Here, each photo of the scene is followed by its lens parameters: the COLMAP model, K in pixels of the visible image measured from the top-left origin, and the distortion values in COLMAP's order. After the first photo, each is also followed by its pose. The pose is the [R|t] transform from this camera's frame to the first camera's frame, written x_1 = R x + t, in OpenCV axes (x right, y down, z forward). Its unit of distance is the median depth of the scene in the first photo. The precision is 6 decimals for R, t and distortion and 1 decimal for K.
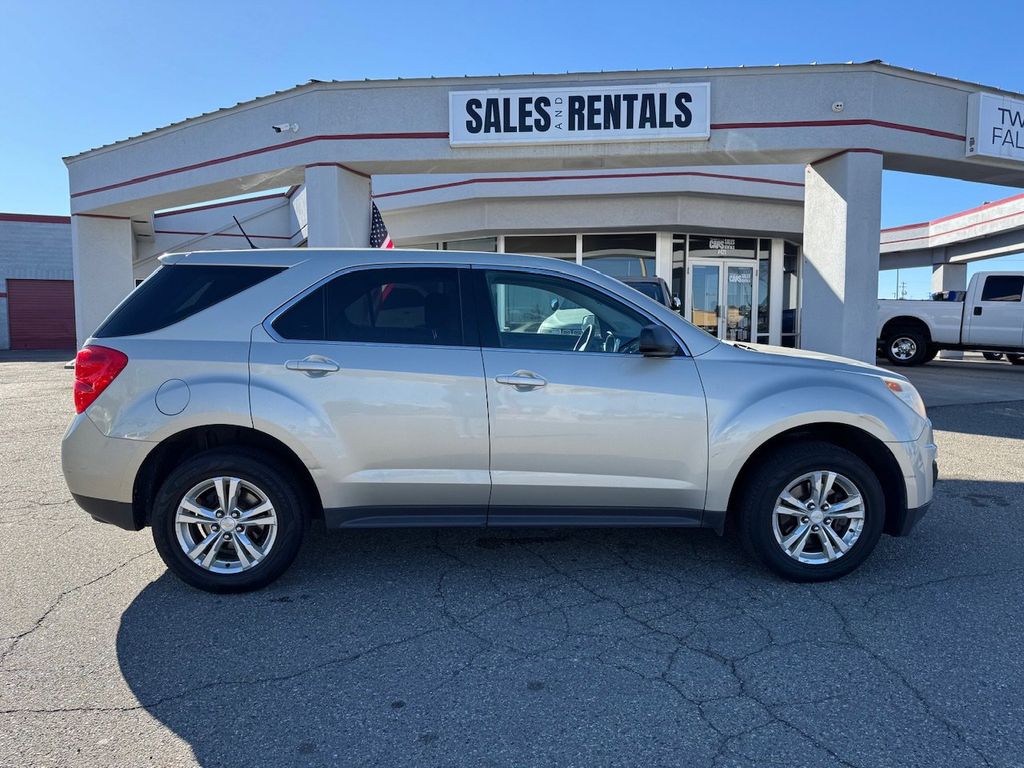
lens RADIAL K [[720.8, 0, 512.5], [0, 720.8, 383.9], [0, 0, 1]] dist [0.041881, -0.001869]
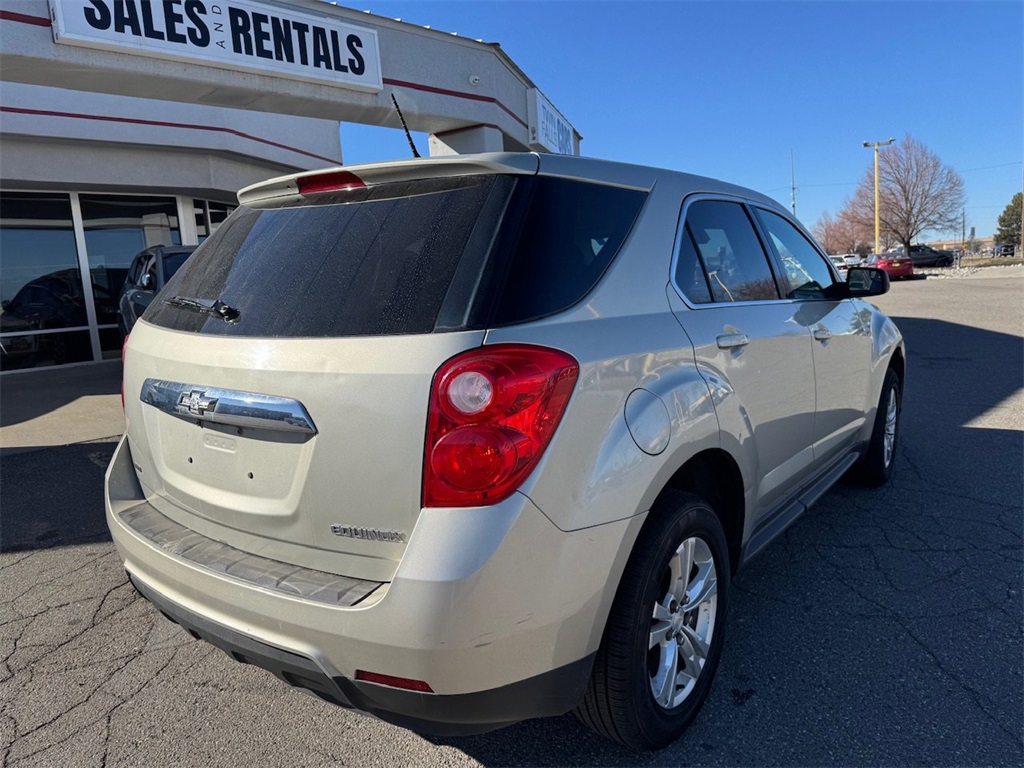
lens RADIAL K [[739.7, 0, 505.8], [0, 739.7, 375.6], [0, 0, 1]] dist [0.007106, -0.003295]
pose [[0.642143, -0.134814, 0.754638, -0.378322], [0.128844, 0.989391, 0.067115, -0.026425], [-0.755680, 0.054133, 0.652700, 0.289739]]
